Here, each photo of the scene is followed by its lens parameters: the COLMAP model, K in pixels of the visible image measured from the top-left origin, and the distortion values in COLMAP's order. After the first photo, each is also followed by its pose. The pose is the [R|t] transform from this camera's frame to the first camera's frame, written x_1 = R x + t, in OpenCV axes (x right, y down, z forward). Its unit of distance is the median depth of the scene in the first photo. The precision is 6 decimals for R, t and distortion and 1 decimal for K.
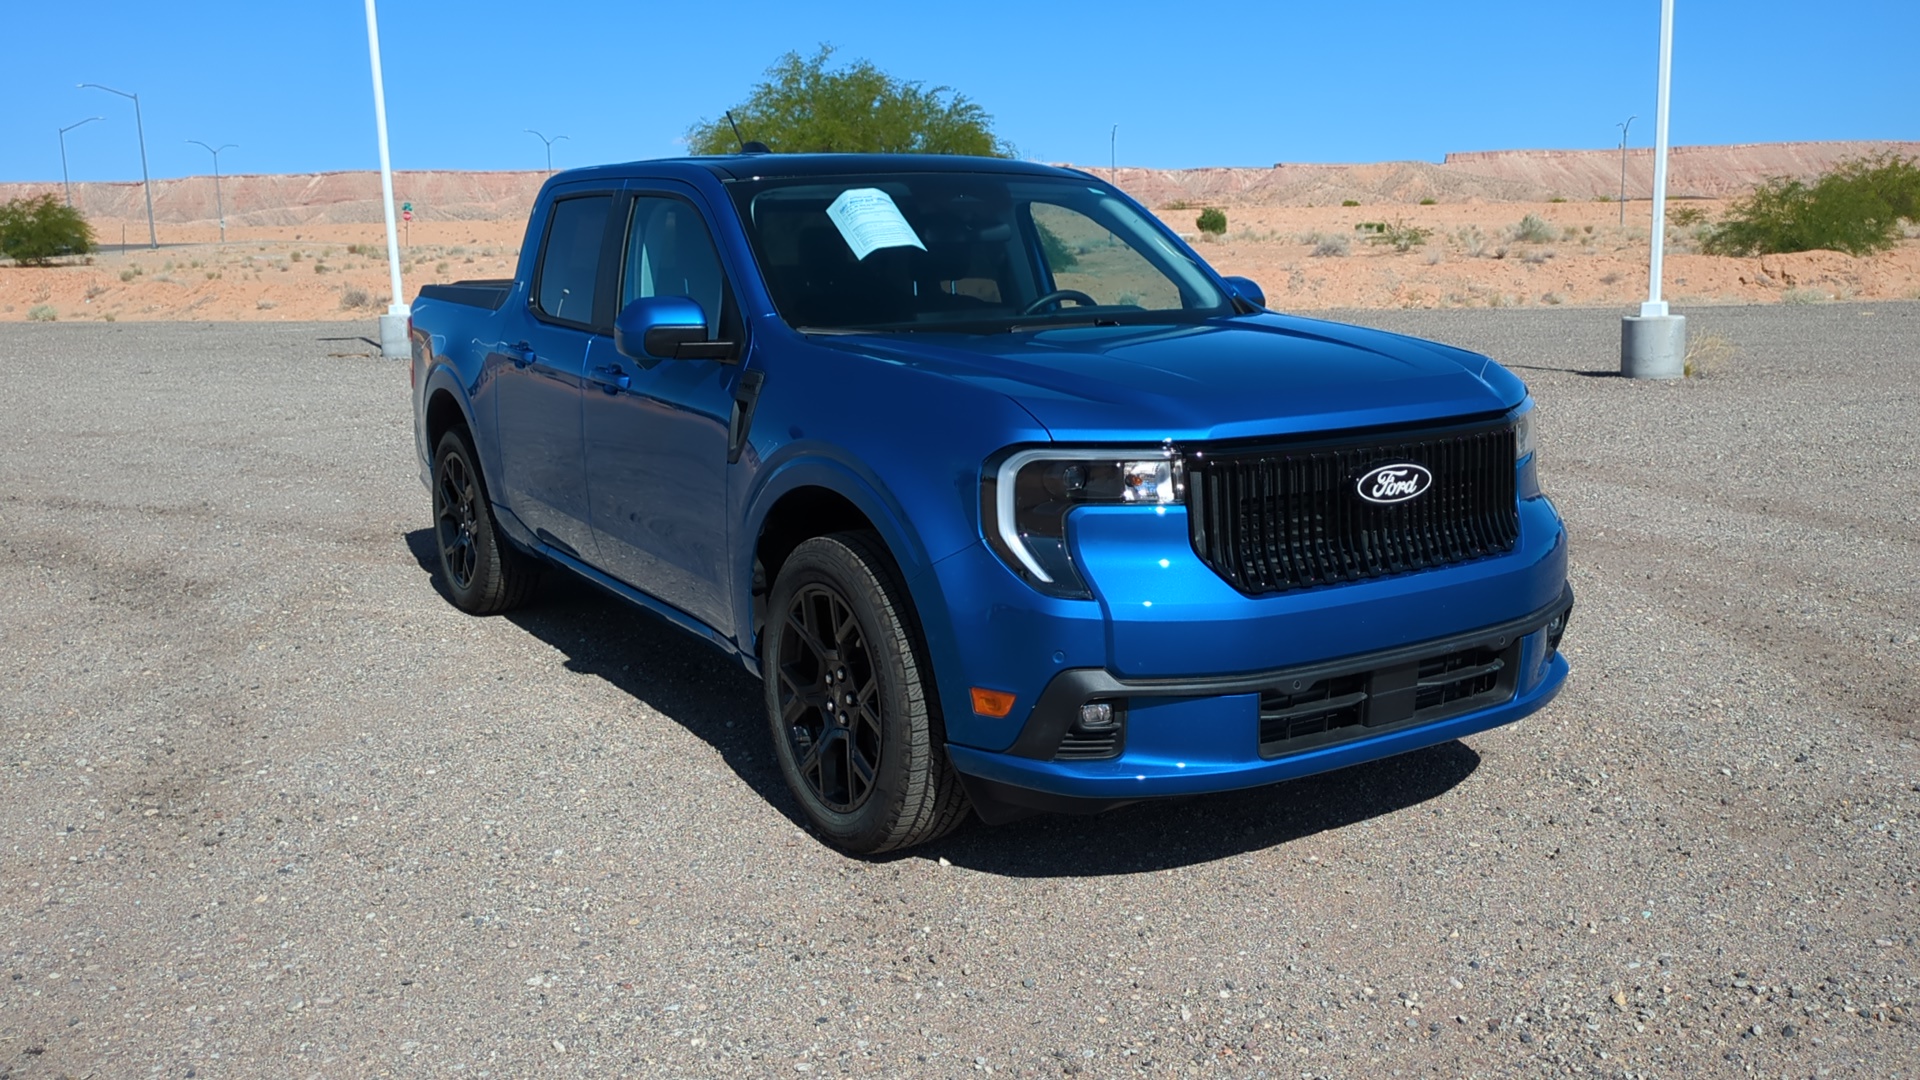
lens RADIAL K [[1643.3, 0, 972.7], [0, 1643.3, 541.1], [0, 0, 1]] dist [0.078315, -0.098409]
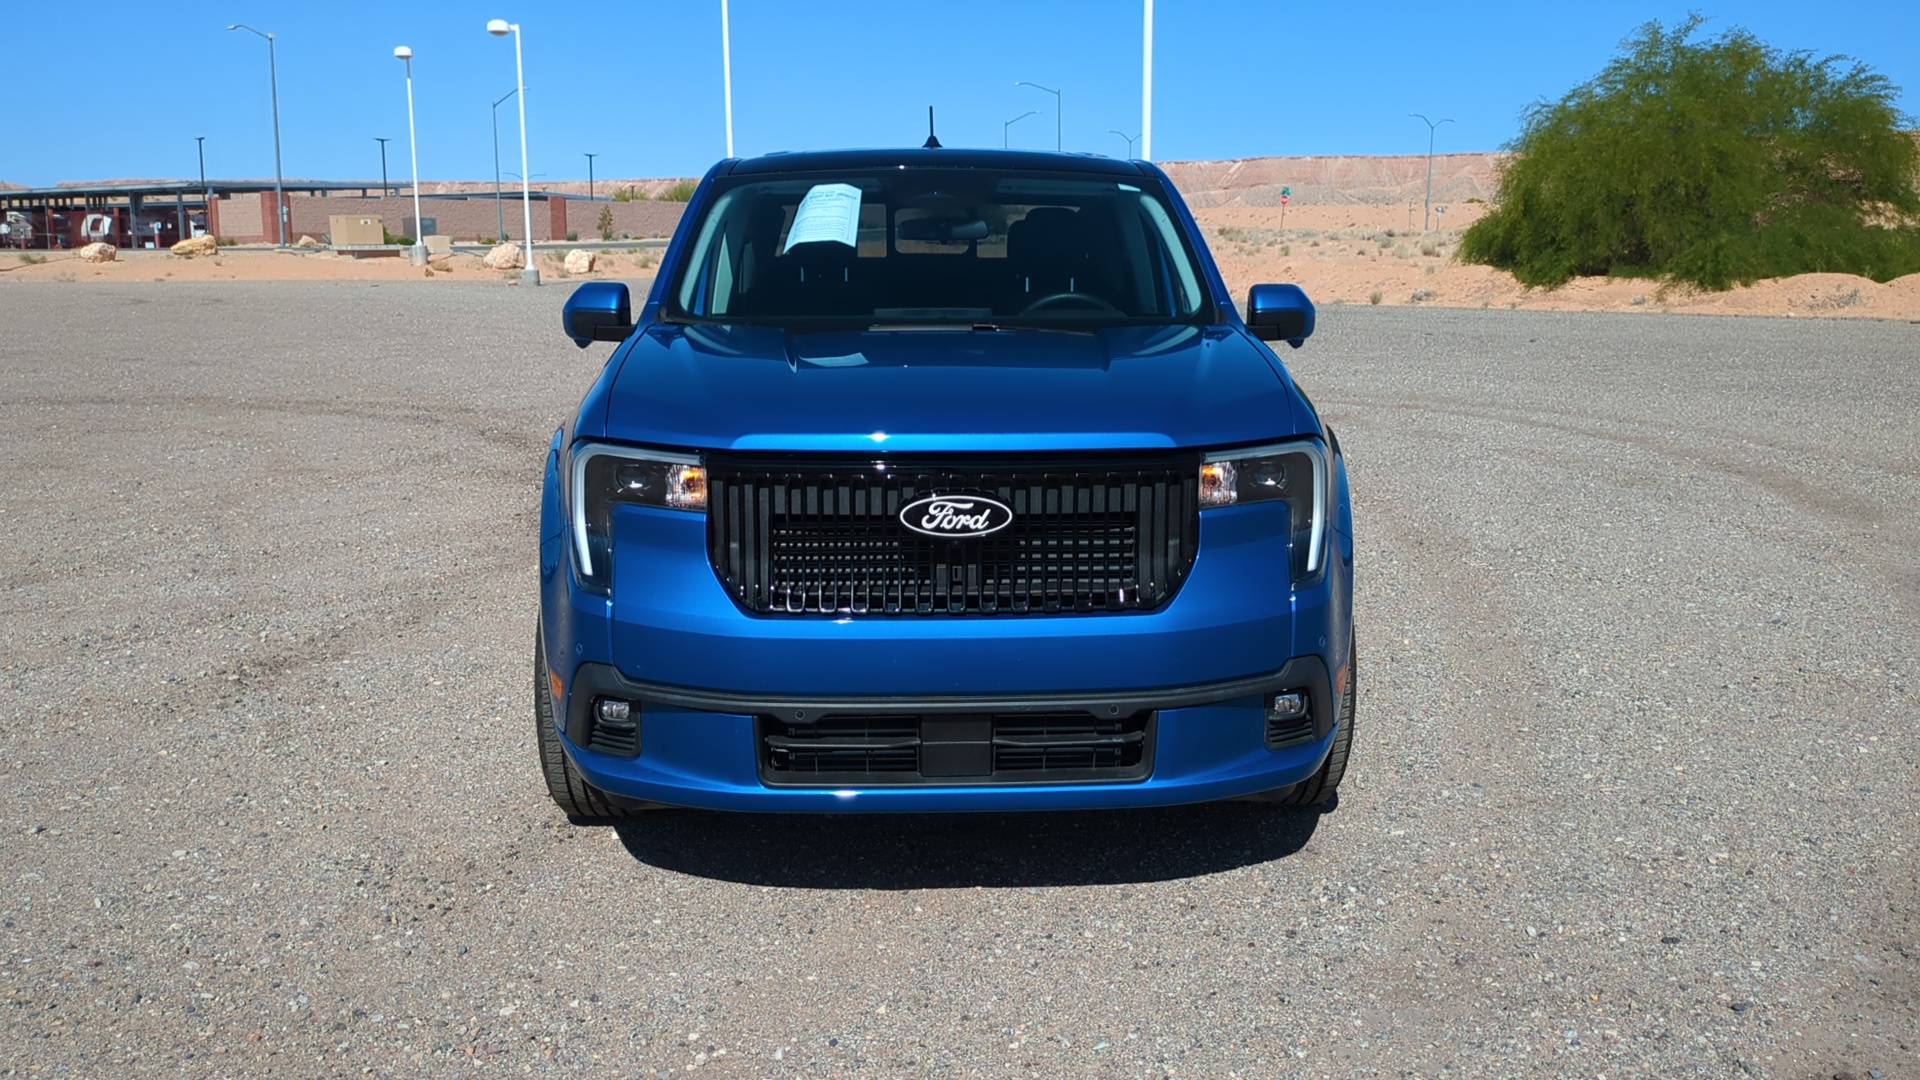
lens RADIAL K [[1643.3, 0, 972.7], [0, 1643.3, 541.1], [0, 0, 1]] dist [0.078315, -0.098409]
pose [[0.867673, 0.113061, -0.484108, 0.695849], [-0.108493, 0.993388, 0.037548, -0.055741], [0.485153, 0.019943, 0.874202, 0.208027]]
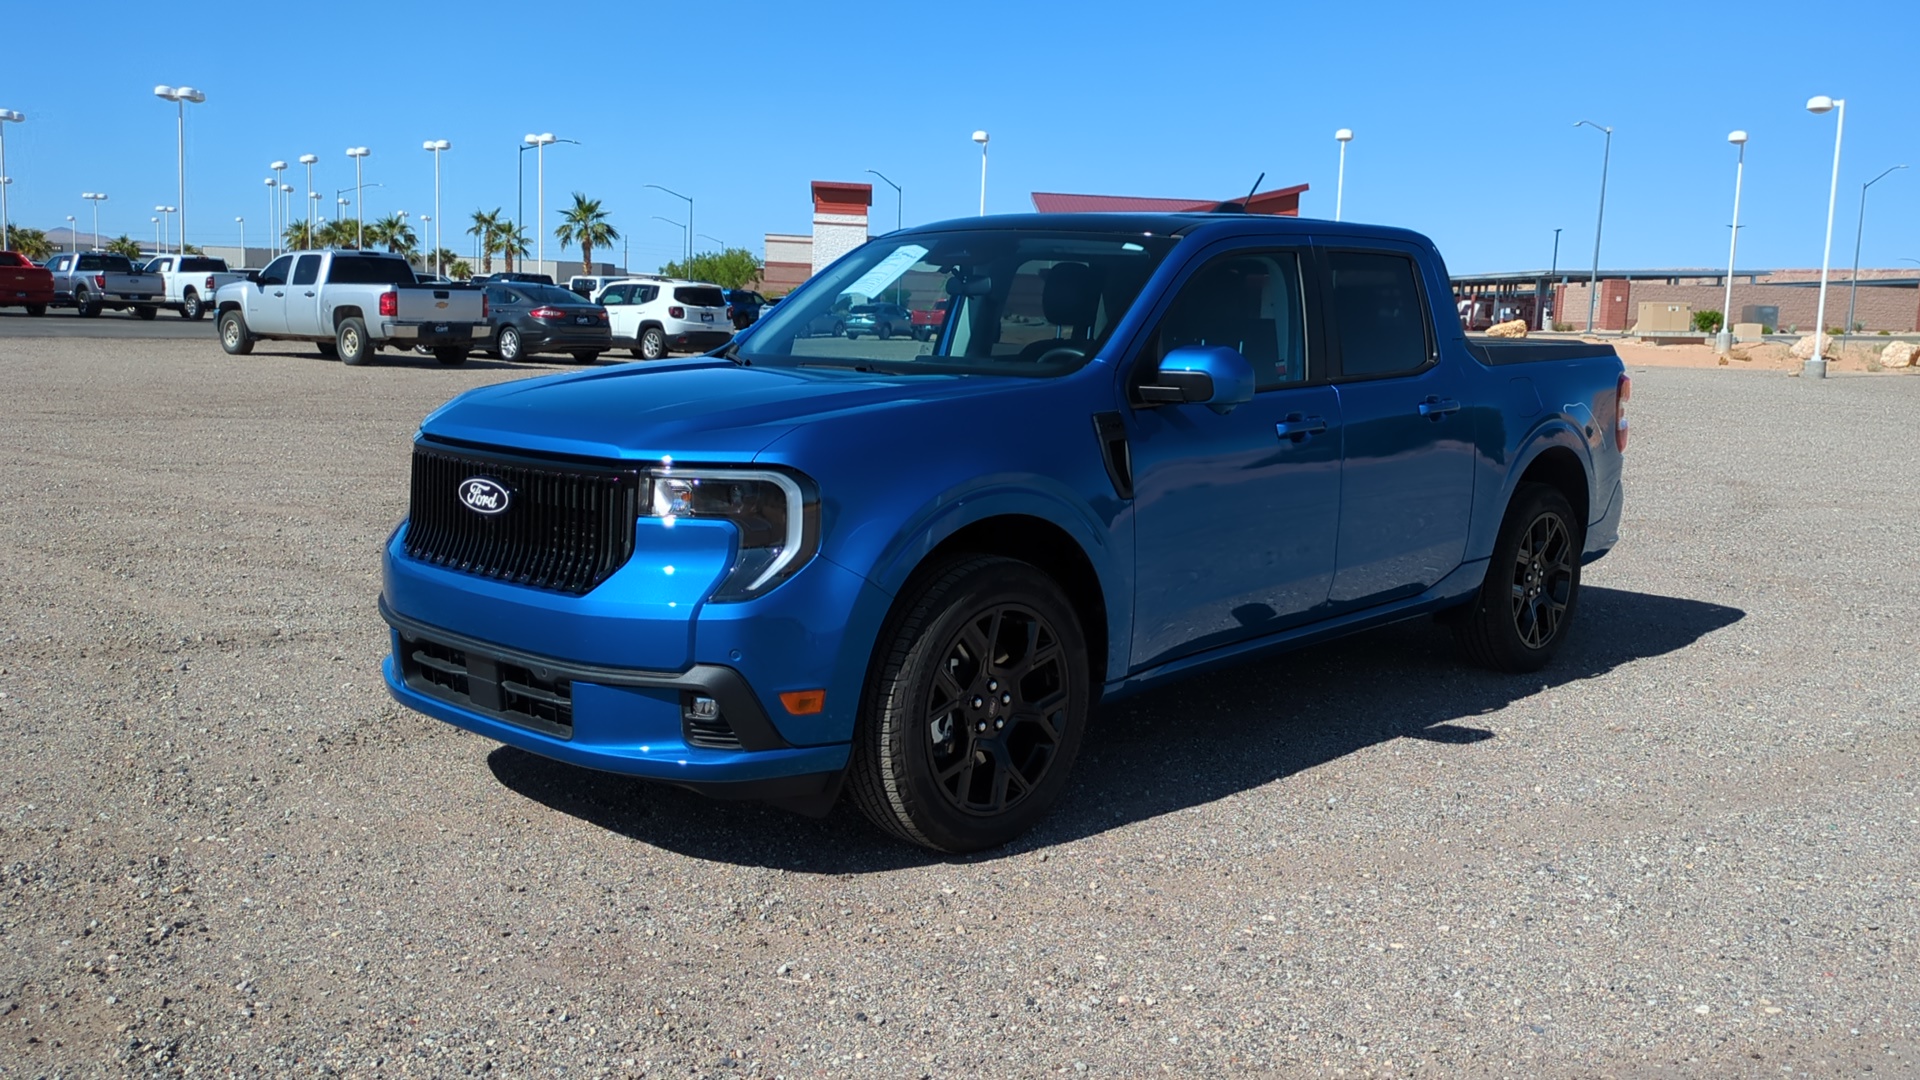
lens RADIAL K [[1643.3, 0, 972.7], [0, 1643.3, 541.1], [0, 0, 1]] dist [0.078315, -0.098409]
pose [[0.264563, 0.164267, -0.950275, 1.422090], [-0.201046, 0.973130, 0.112245, -0.198935], [0.943179, 0.161354, 0.290479, 0.979502]]
